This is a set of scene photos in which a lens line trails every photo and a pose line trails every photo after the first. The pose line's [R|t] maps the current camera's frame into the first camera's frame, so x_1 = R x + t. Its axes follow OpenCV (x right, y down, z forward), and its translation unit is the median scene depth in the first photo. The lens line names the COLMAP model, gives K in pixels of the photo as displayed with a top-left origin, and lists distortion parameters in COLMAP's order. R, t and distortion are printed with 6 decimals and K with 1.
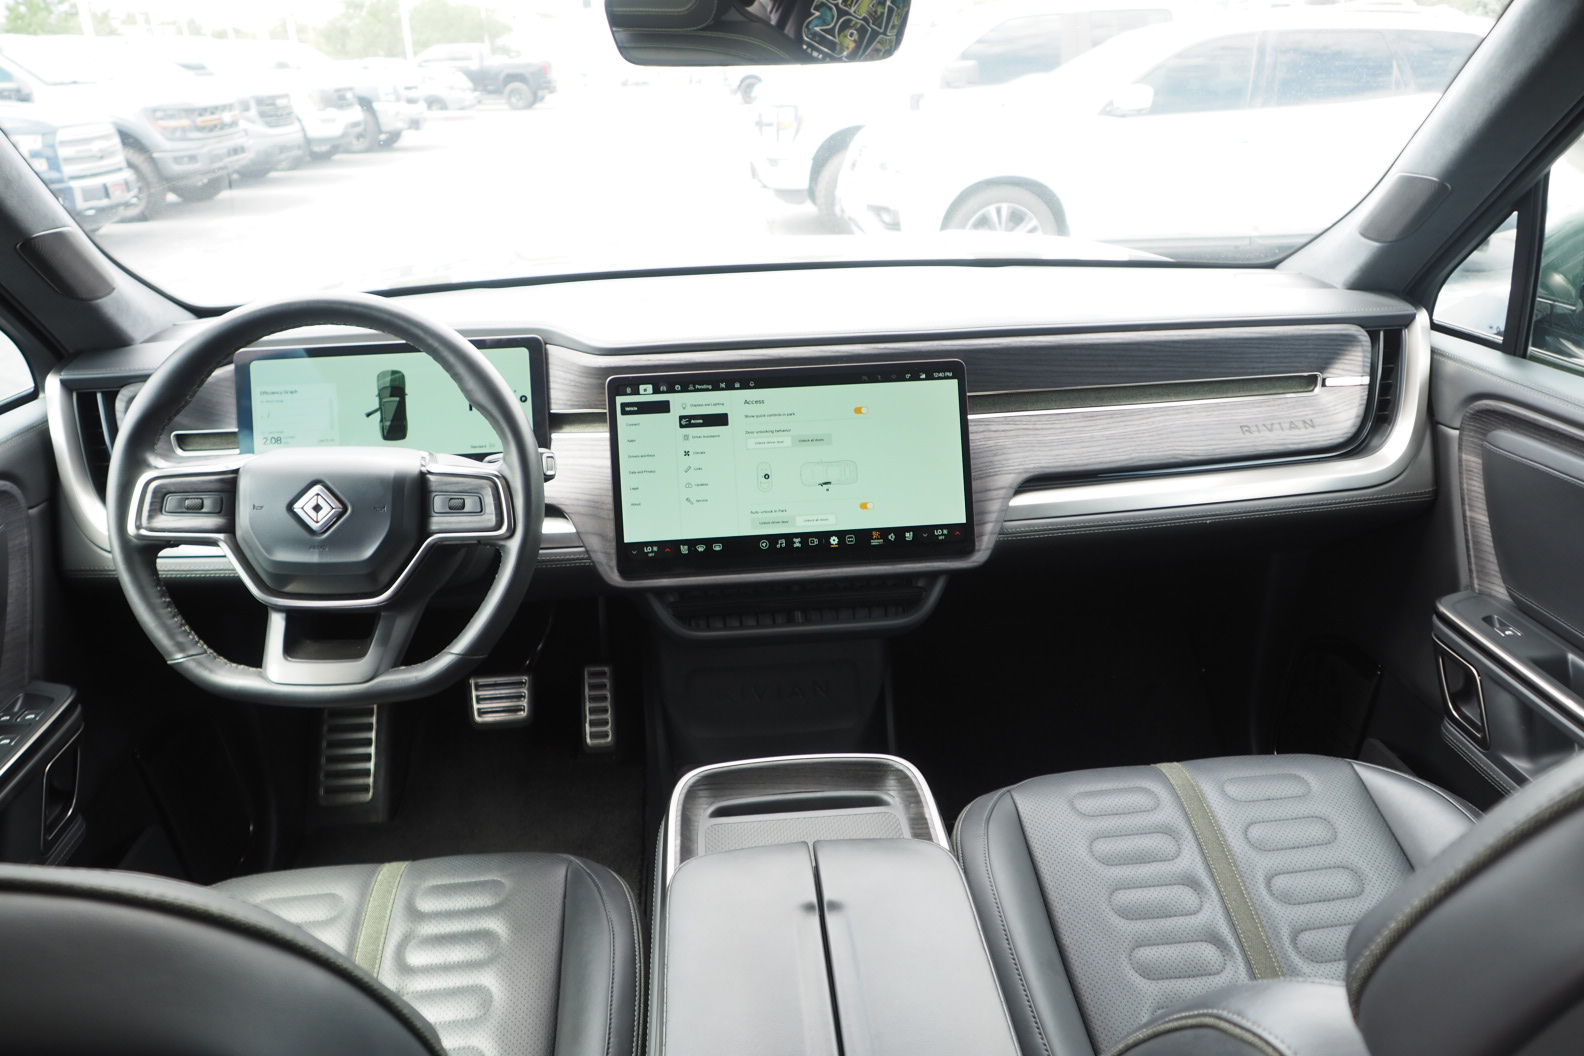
lens RADIAL K [[1099.2, 0, 795.2], [0, 1099.2, 525.8], [0, 0, 1]] dist [-0.045918, 0.011852]
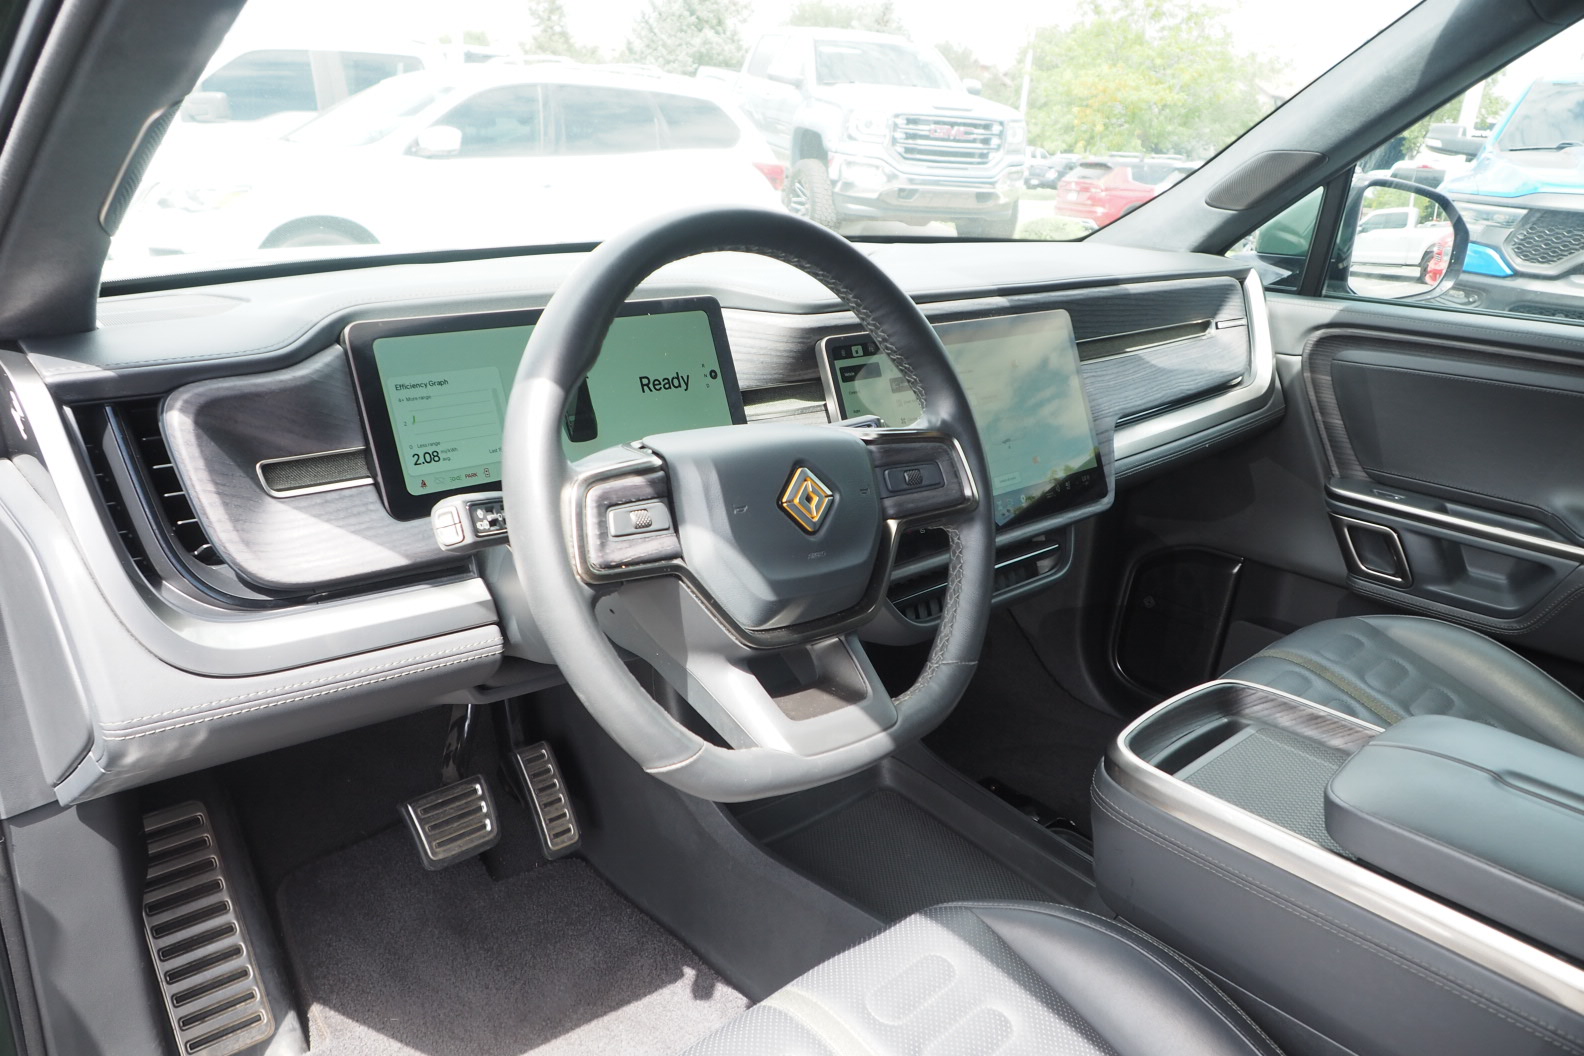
lens RADIAL K [[1099.2, 0, 821.5], [0, 1099.2, 555.9], [0, 0, 1]] dist [-0.045918, 0.011852]
pose [[0.773048, -0.164423, 0.612667, -0.699861], [0.177431, 0.983319, 0.040017, -0.006032], [-0.609027, 0.077771, 0.789327, 0.348604]]
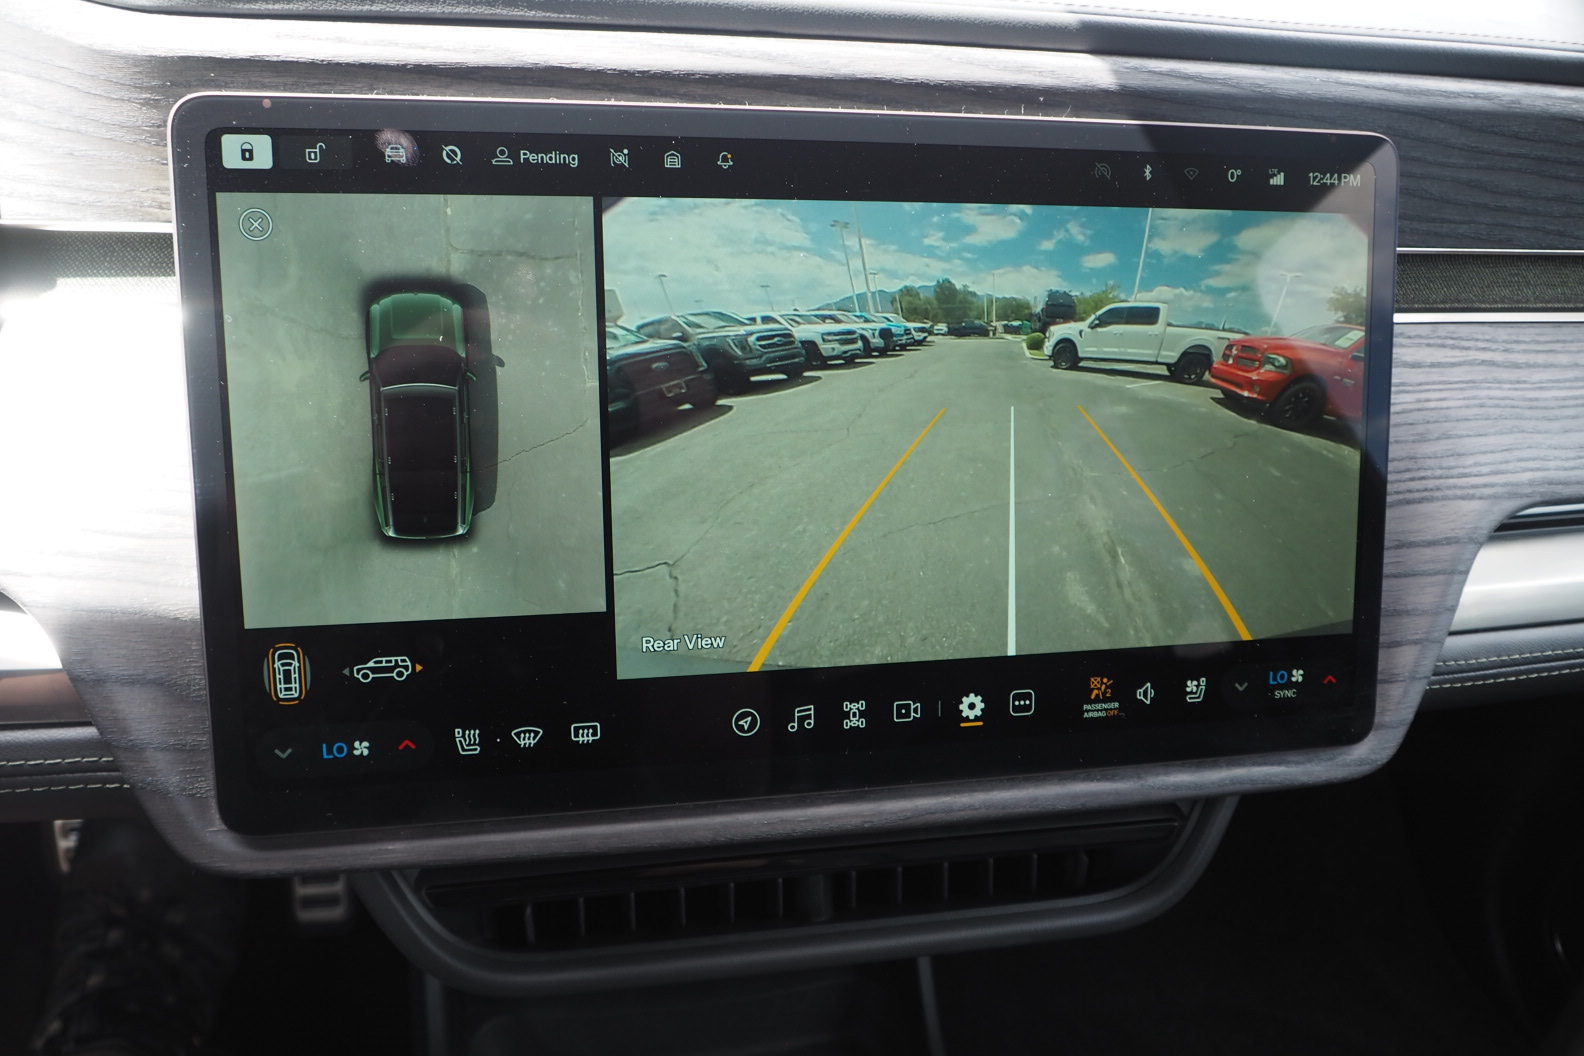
lens RADIAL K [[1099.2, 0, 784.4], [0, 1099.2, 530.4], [0, 0, 1]] dist [-0.045918, 0.011852]
pose [[0.990134, 0.026875, 0.137521, -0.059402], [-0.043338, 0.992048, 0.118160, -0.068761], [-0.133252, -0.122954, 0.983426, 0.708443]]
